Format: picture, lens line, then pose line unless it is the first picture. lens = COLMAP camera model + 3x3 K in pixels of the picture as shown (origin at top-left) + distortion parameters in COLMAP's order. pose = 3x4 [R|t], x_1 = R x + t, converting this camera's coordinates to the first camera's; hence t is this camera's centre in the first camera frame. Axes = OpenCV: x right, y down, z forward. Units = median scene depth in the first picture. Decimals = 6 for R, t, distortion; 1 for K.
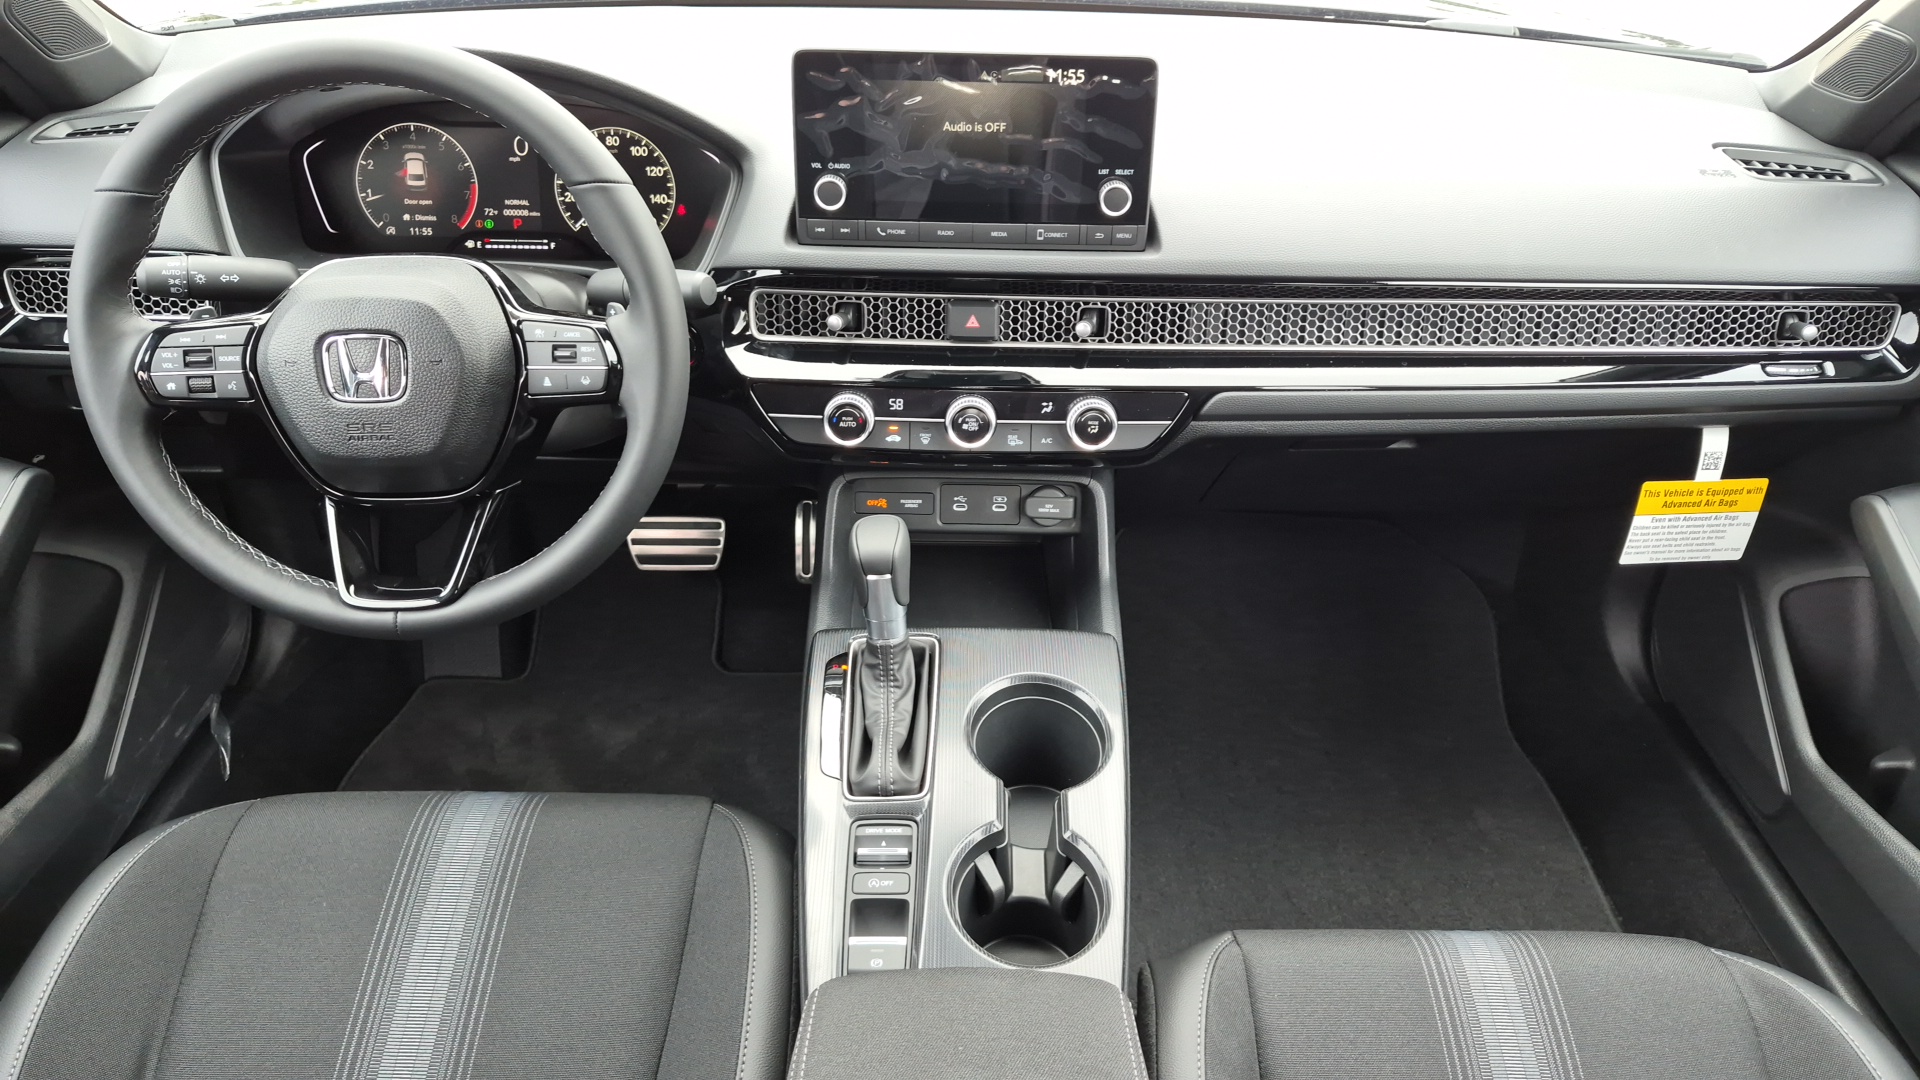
lens RADIAL K [[1311.9, 0, 972.0], [0, 1311.9, 534.4], [0, 0, 1]] dist [0.040613, -0.026517]
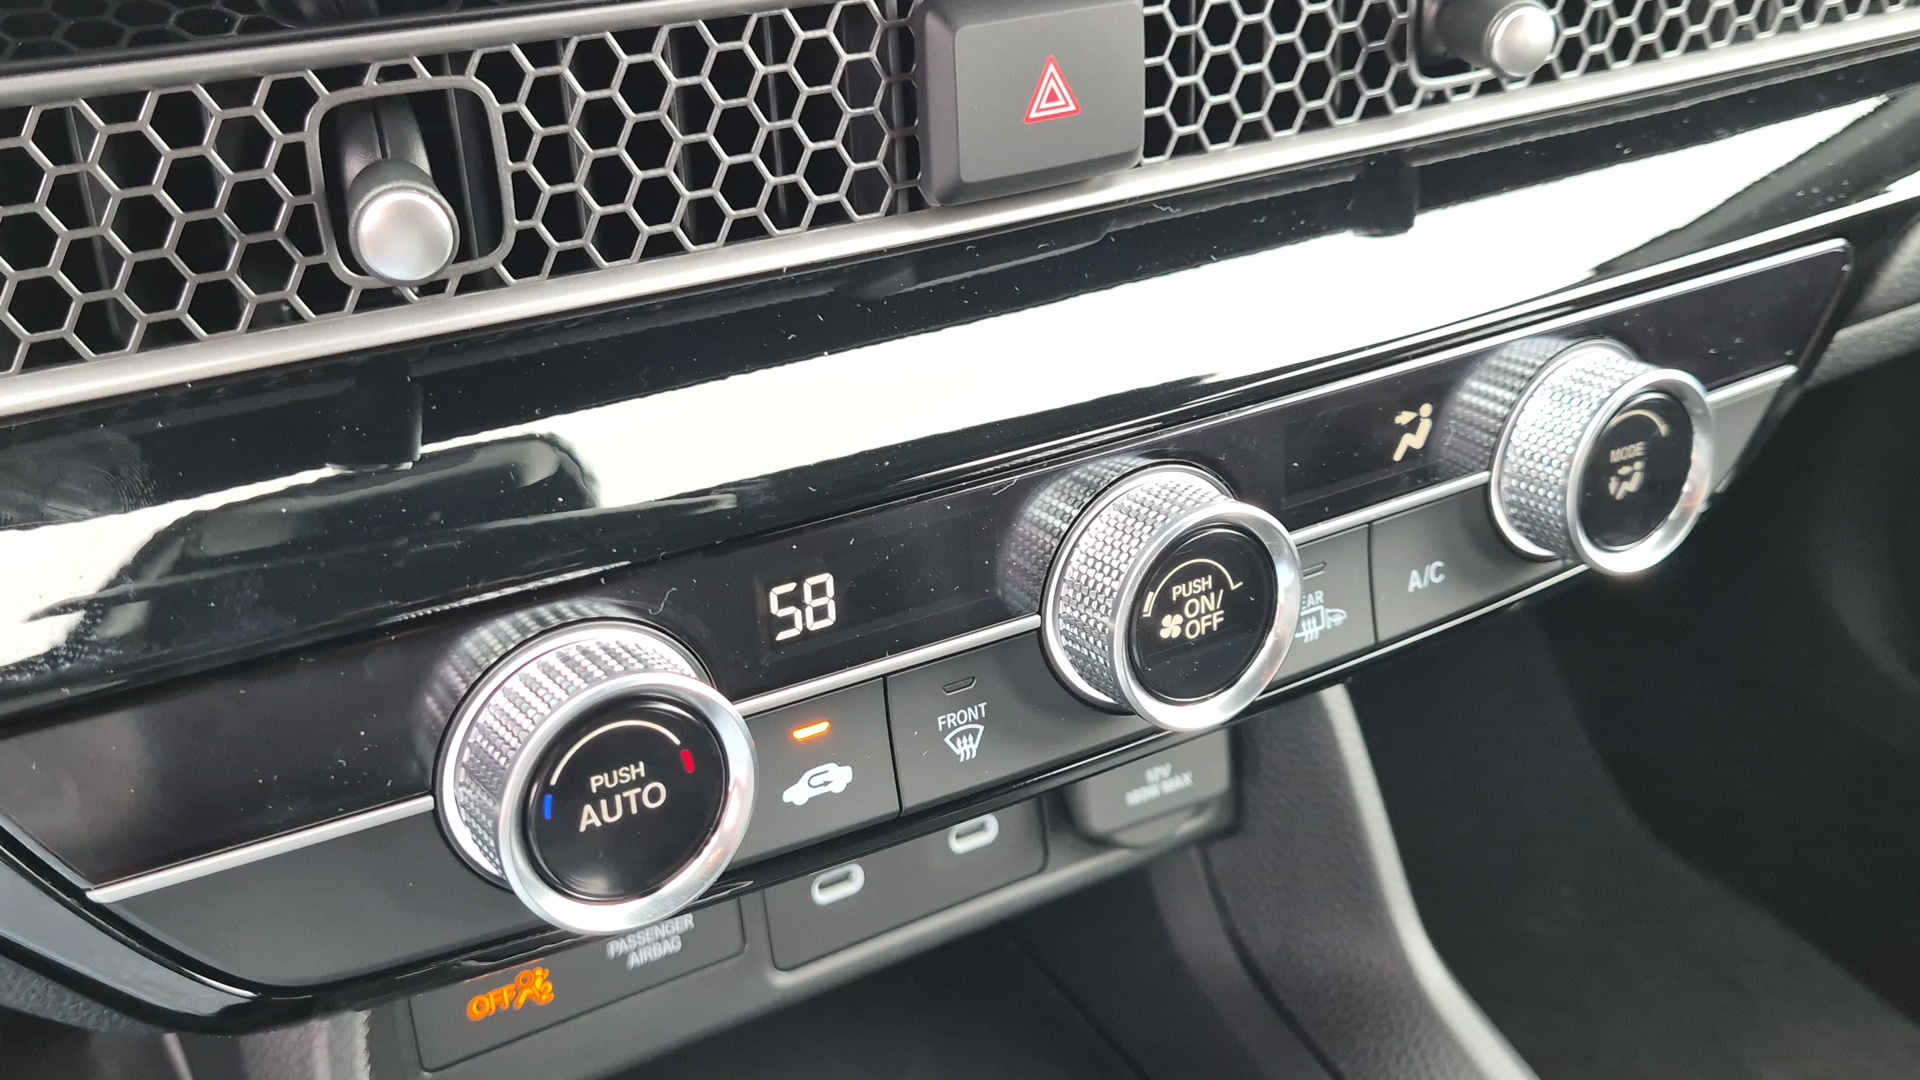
lens RADIAL K [[2092.5, 0, 928.1], [0, 2092.5, 573.3], [0, 0, 1]] dist [0.047436, 0.000000]
pose [[0.857770, -0.261295, 0.442668, -0.158237], [0.235800, 0.965229, 0.112831, -0.122628], [-0.456758, 0.007598, 0.889558, 0.678249]]
